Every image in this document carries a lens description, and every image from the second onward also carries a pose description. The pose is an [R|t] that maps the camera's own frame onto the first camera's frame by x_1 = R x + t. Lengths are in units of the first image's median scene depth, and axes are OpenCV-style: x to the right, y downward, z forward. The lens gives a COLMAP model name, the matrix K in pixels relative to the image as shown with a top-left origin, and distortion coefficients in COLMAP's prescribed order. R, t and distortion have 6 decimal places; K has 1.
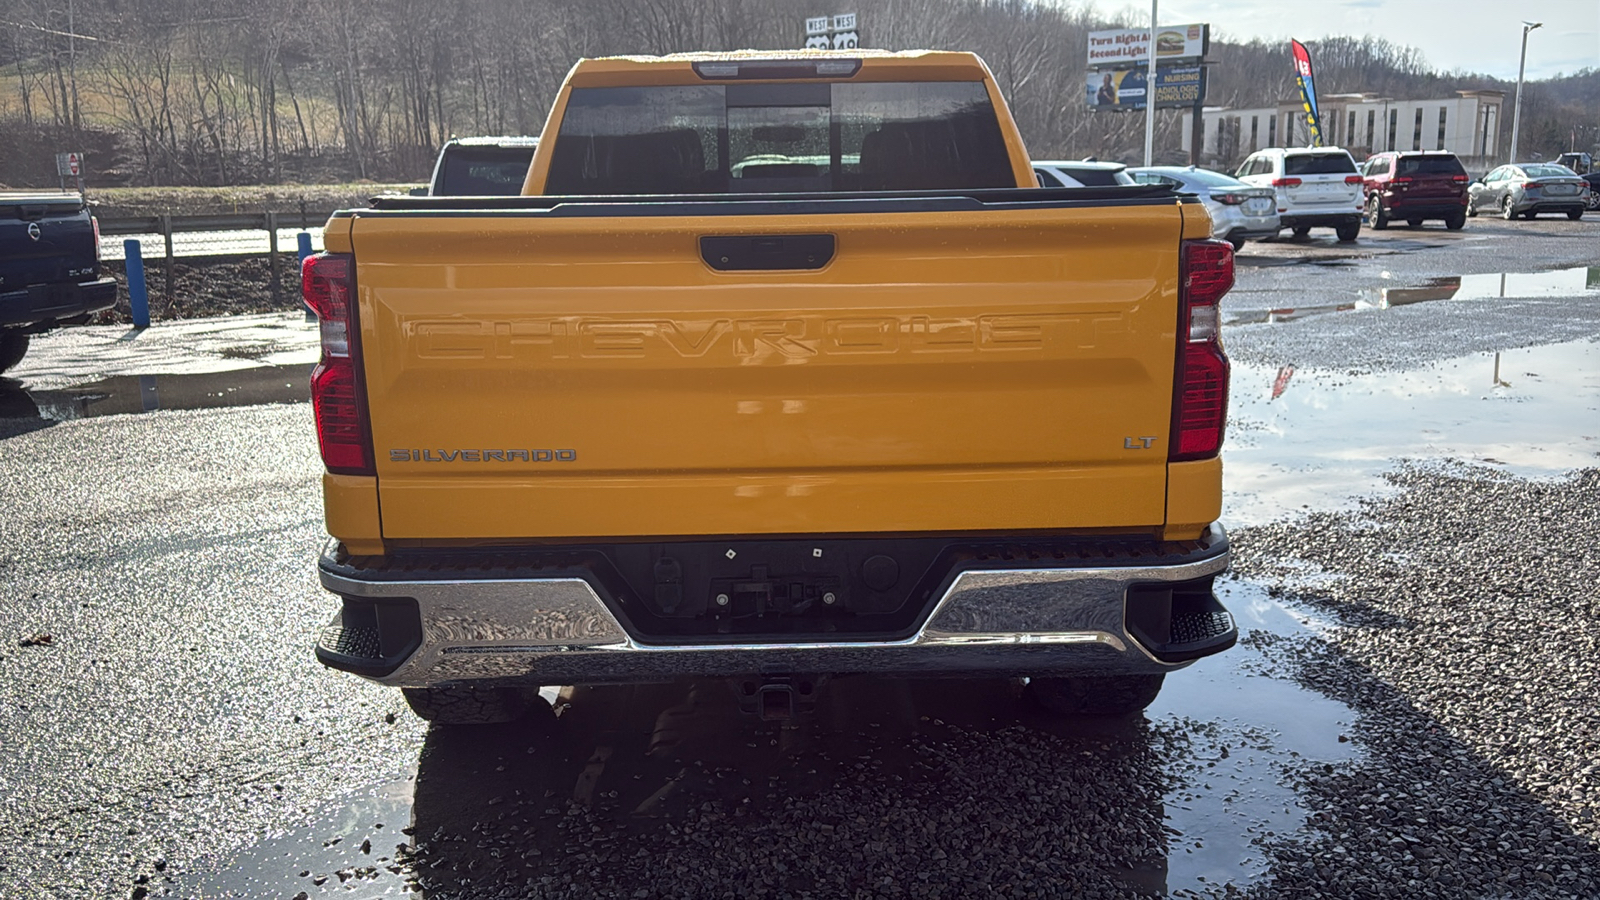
lens RADIAL K [[1398.5, 0, 805.3], [0, 1398.5, 489.6], [0, 0, 1]] dist [0.170179, -0.314532]
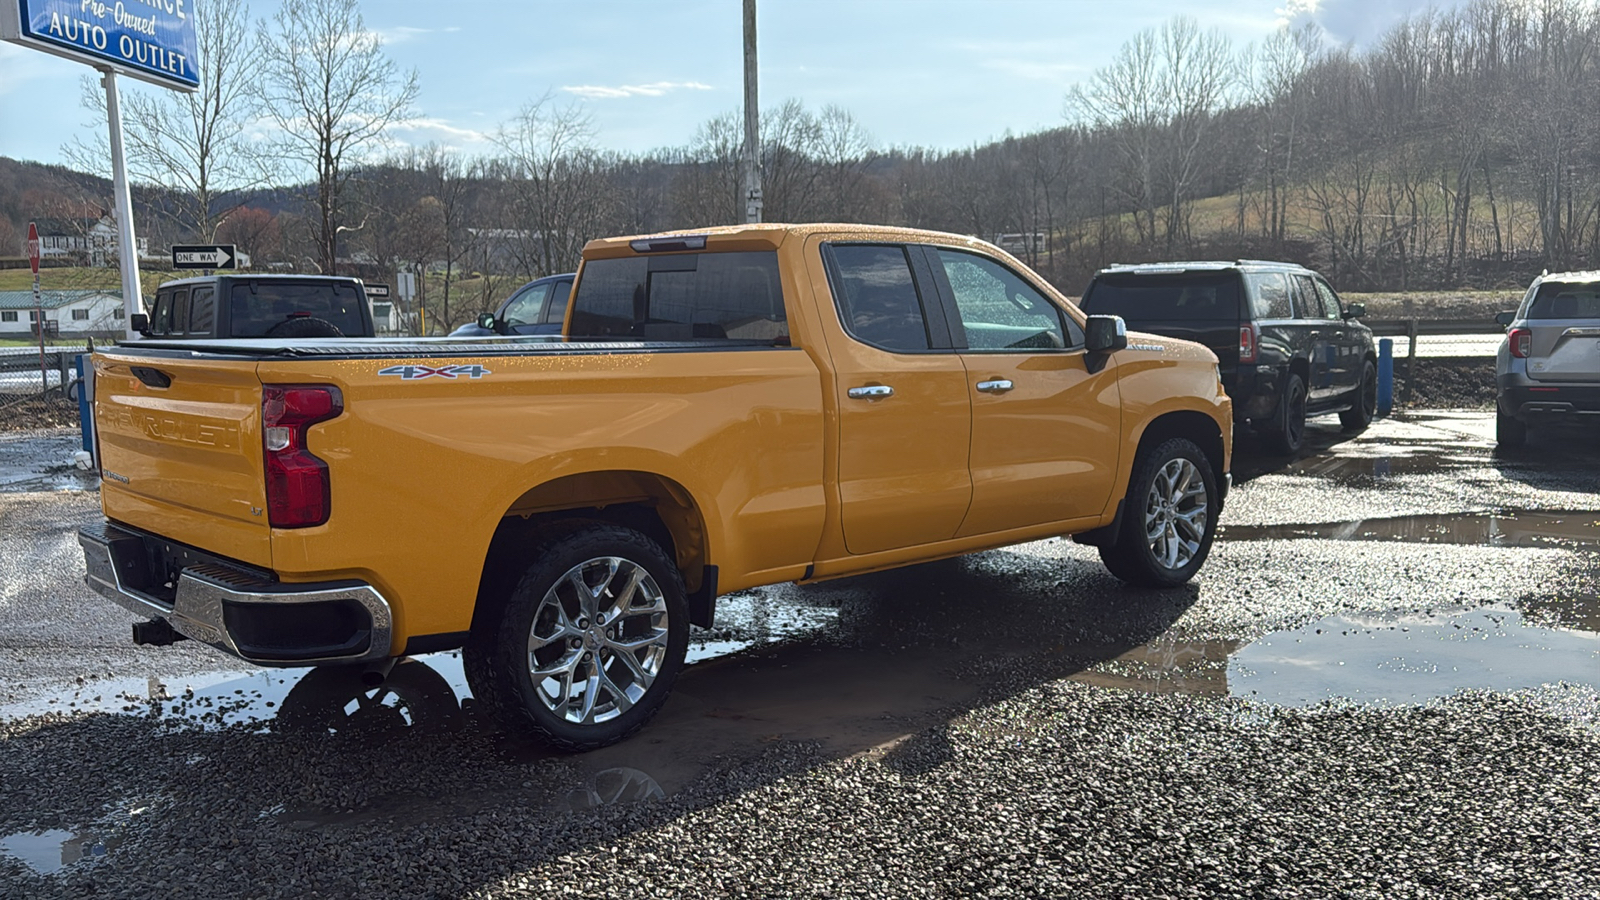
lens RADIAL K [[1425.9, 0, 805.7], [0, 1425.9, 481.2], [0, 0, 1]] dist [0.156656, -0.307129]
pose [[0.665691, 0.103752, -0.738979, 0.110277], [-0.159578, 0.987172, -0.005154, -0.009389], [0.728965, 0.121356, 0.673708, 0.022205]]
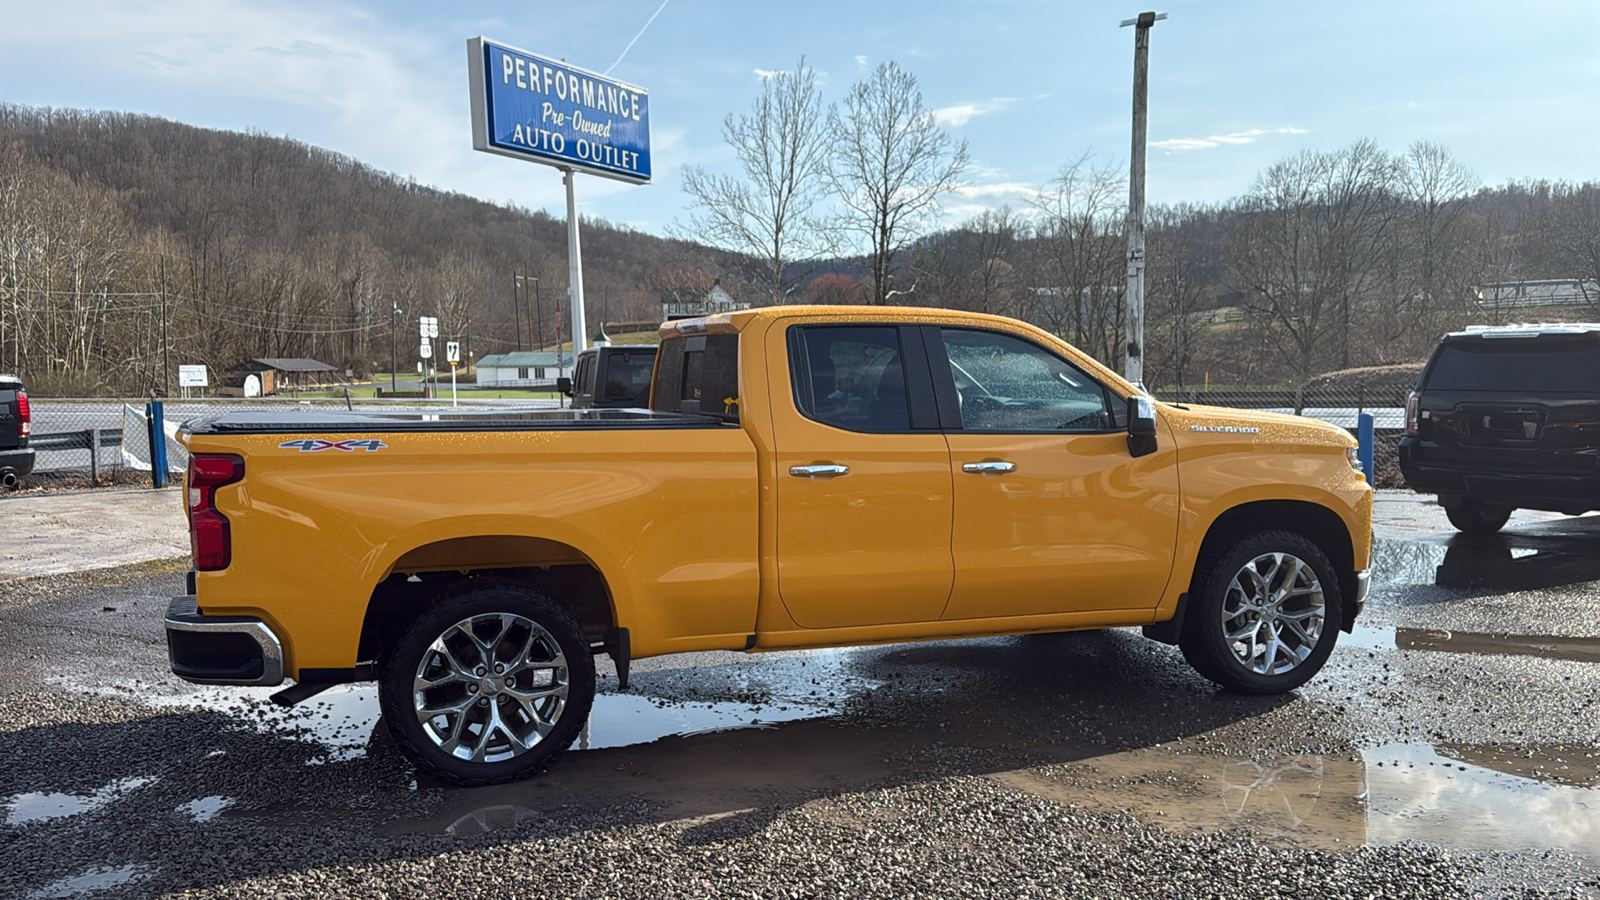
lens RADIAL K [[1419.0, 0, 782.2], [0, 1419.0, 490.4], [0, 0, 1]] dist [0.153125, -0.281191]
pose [[0.299660, 0.100814, -0.948705, 0.141177], [-0.197857, 0.979349, 0.041575, -0.021794], [0.933304, 0.175249, 0.313419, 0.067960]]
